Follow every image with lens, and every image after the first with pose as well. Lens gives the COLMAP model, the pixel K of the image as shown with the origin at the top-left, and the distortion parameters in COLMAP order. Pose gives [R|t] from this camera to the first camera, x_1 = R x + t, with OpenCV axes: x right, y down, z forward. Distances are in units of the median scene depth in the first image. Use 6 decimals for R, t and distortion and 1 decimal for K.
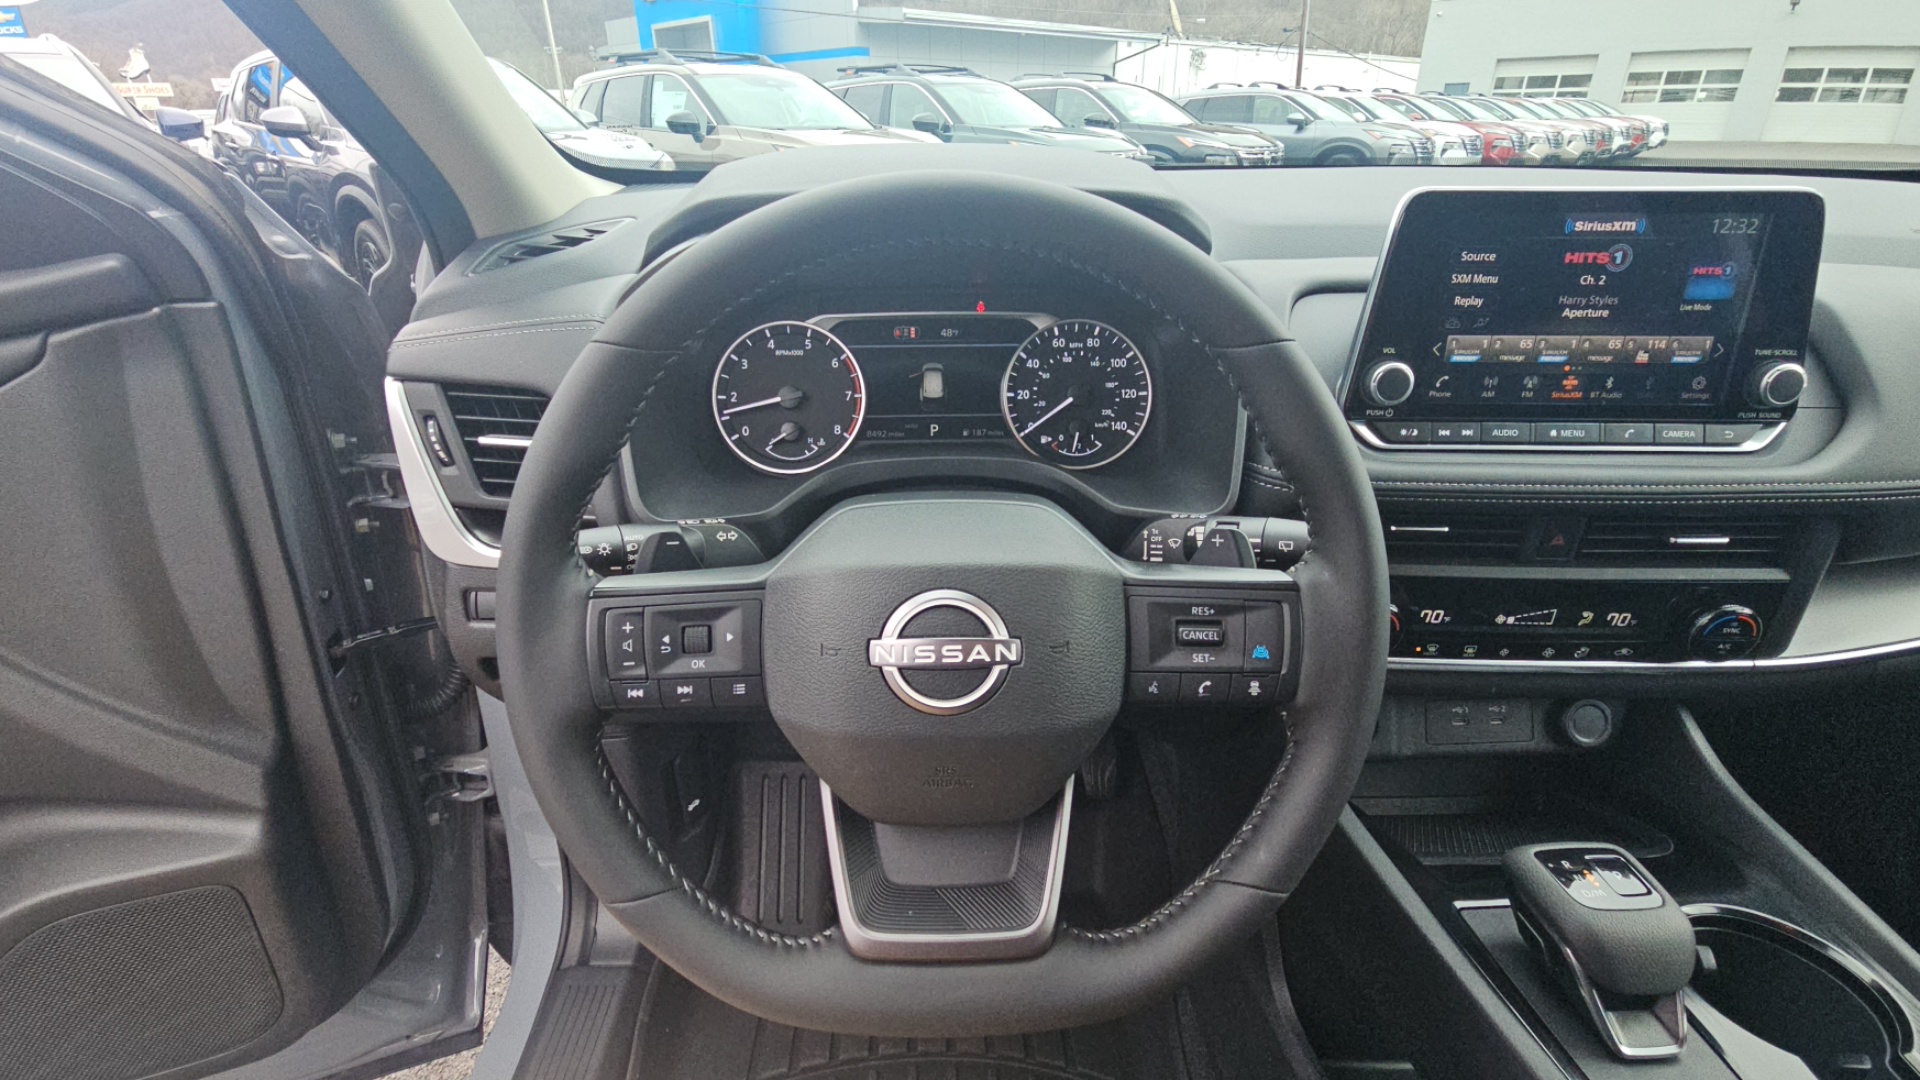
lens RADIAL K [[857.9, 0, 959.7], [0, 857.9, 532.9], [0, 0, 1]] dist [0.016493, -0.010359]
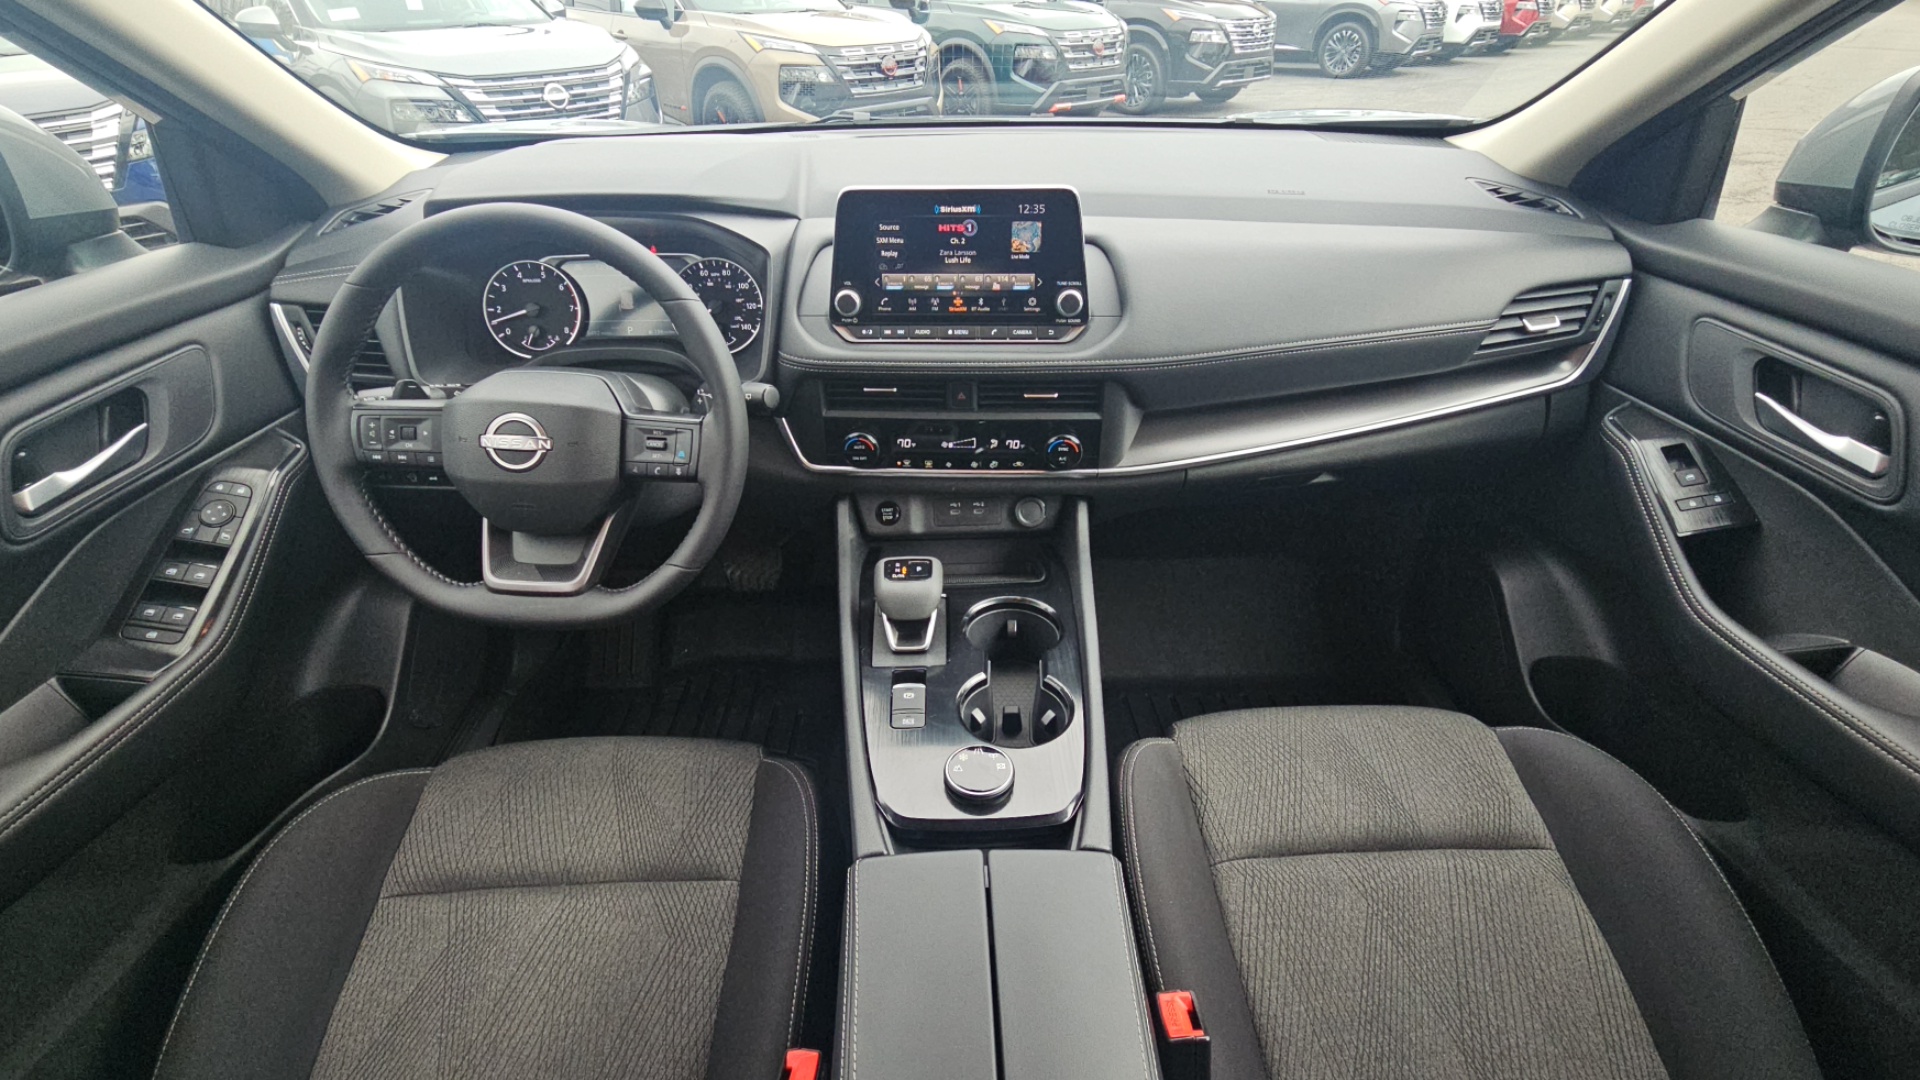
lens RADIAL K [[857.9, 0, 951.1], [0, 857.9, 528.0], [0, 0, 1]] dist [0.016493, -0.010359]
pose [[0.999588, 0.000863, -0.028701, 0.452587], [0.002563, 0.992876, 0.119122, 0.040843], [0.028599, -0.119147, 0.992465, -0.445726]]
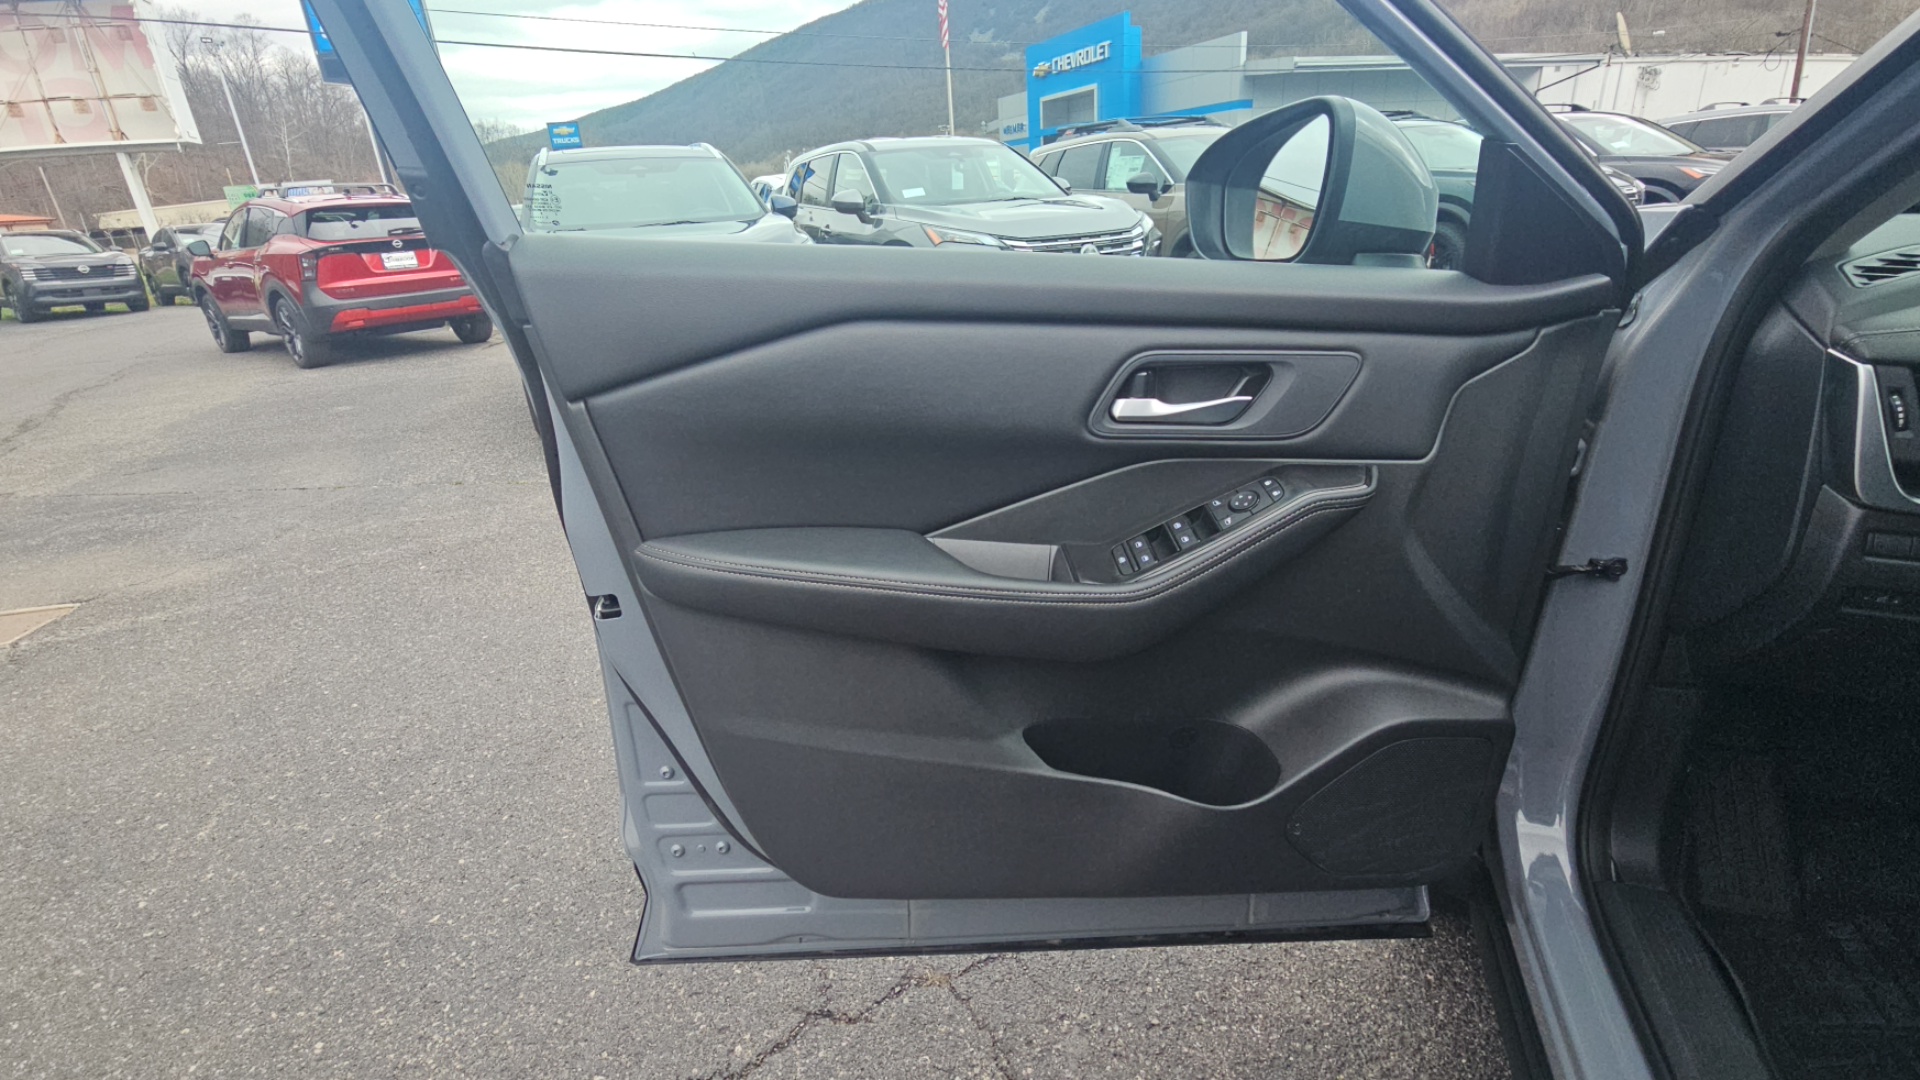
lens RADIAL K [[857.9, 0, 955.8], [0, 857.9, 535.4], [0, 0, 1]] dist [0.016493, -0.010359]
pose [[0.929548, 0.090649, -0.357383, -0.901645], [-0.109400, 0.993464, -0.032560, 0.173751], [0.352096, 0.069364, 0.933390, -0.439945]]
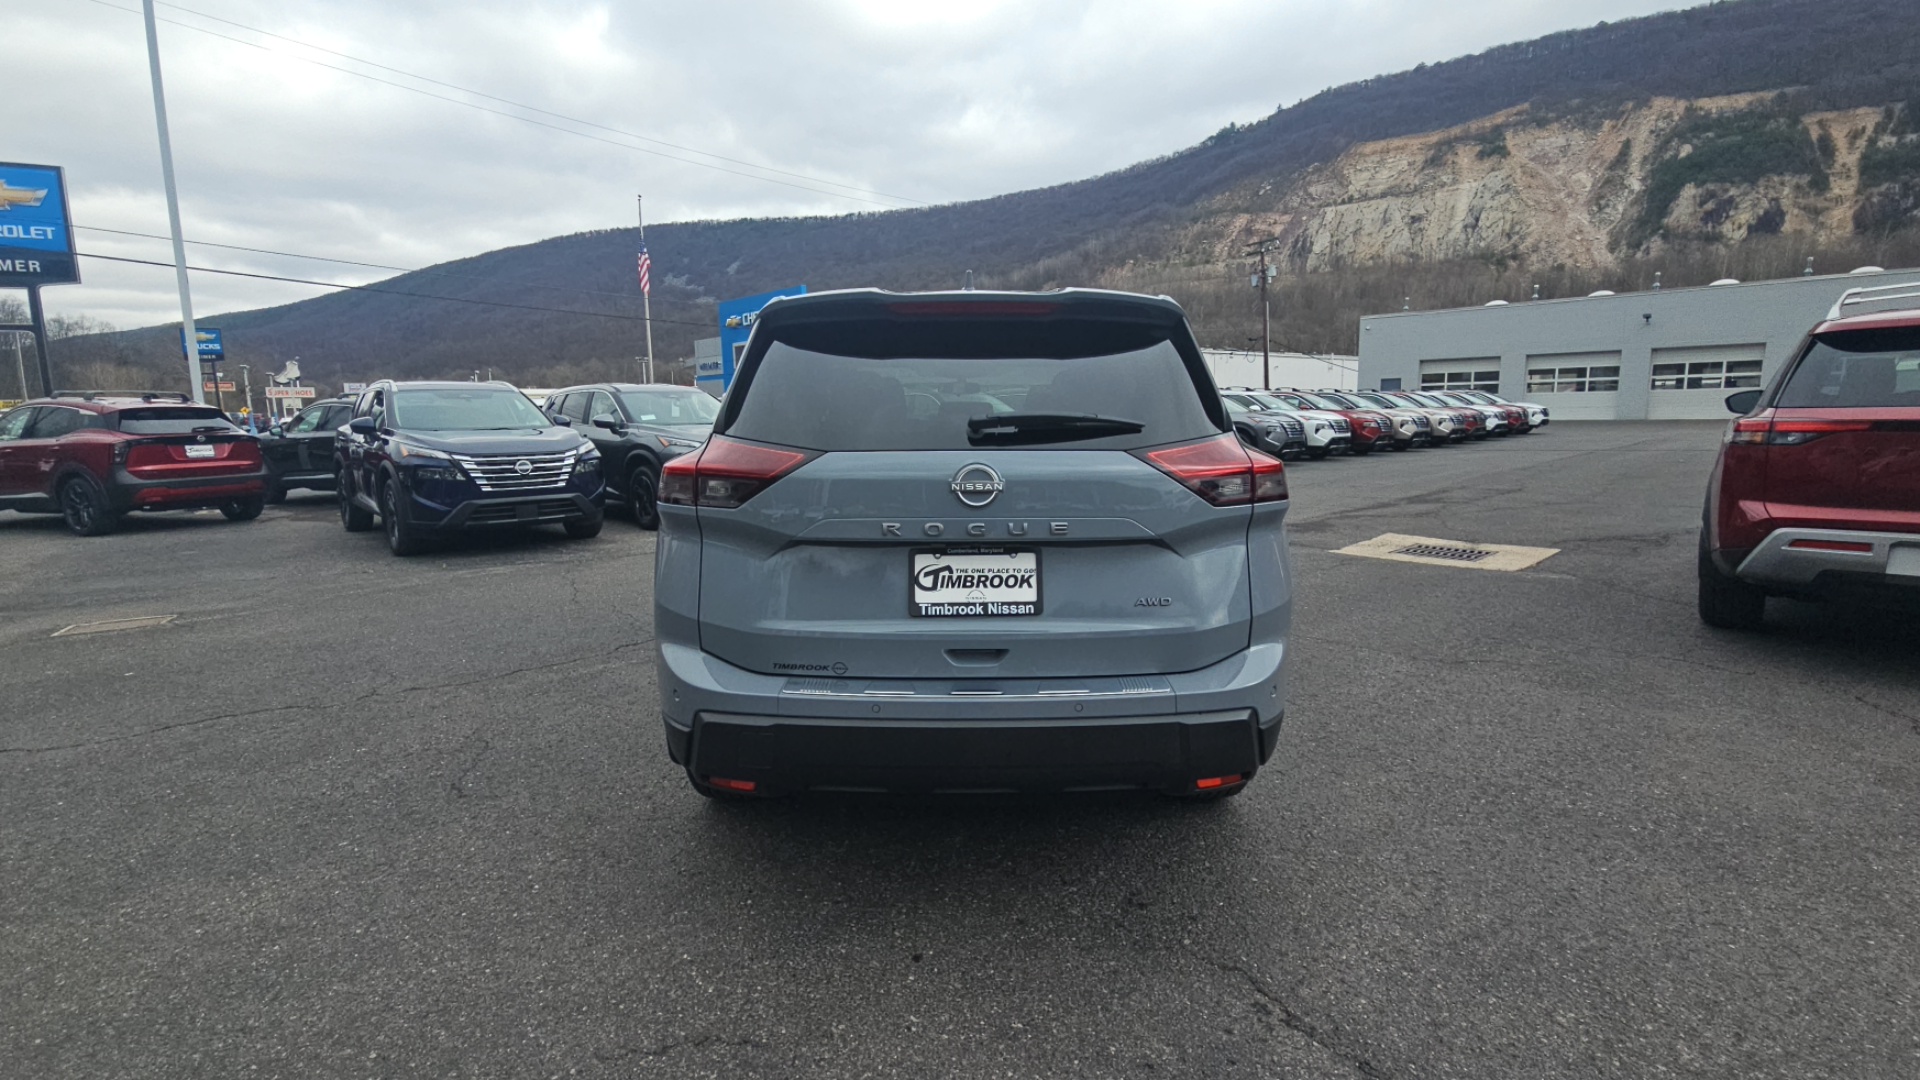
lens RADIAL K [[857.9, 0, 959.1], [0, 857.9, 542.7], [0, 0, 1]] dist [0.016493, -0.010359]
pose [[0.999392, -0.004664, -0.034550, 0.606874], [-0.005502, 0.957494, -0.288400, 2.170505], [0.034427, 0.288414, 0.956887, -4.729504]]
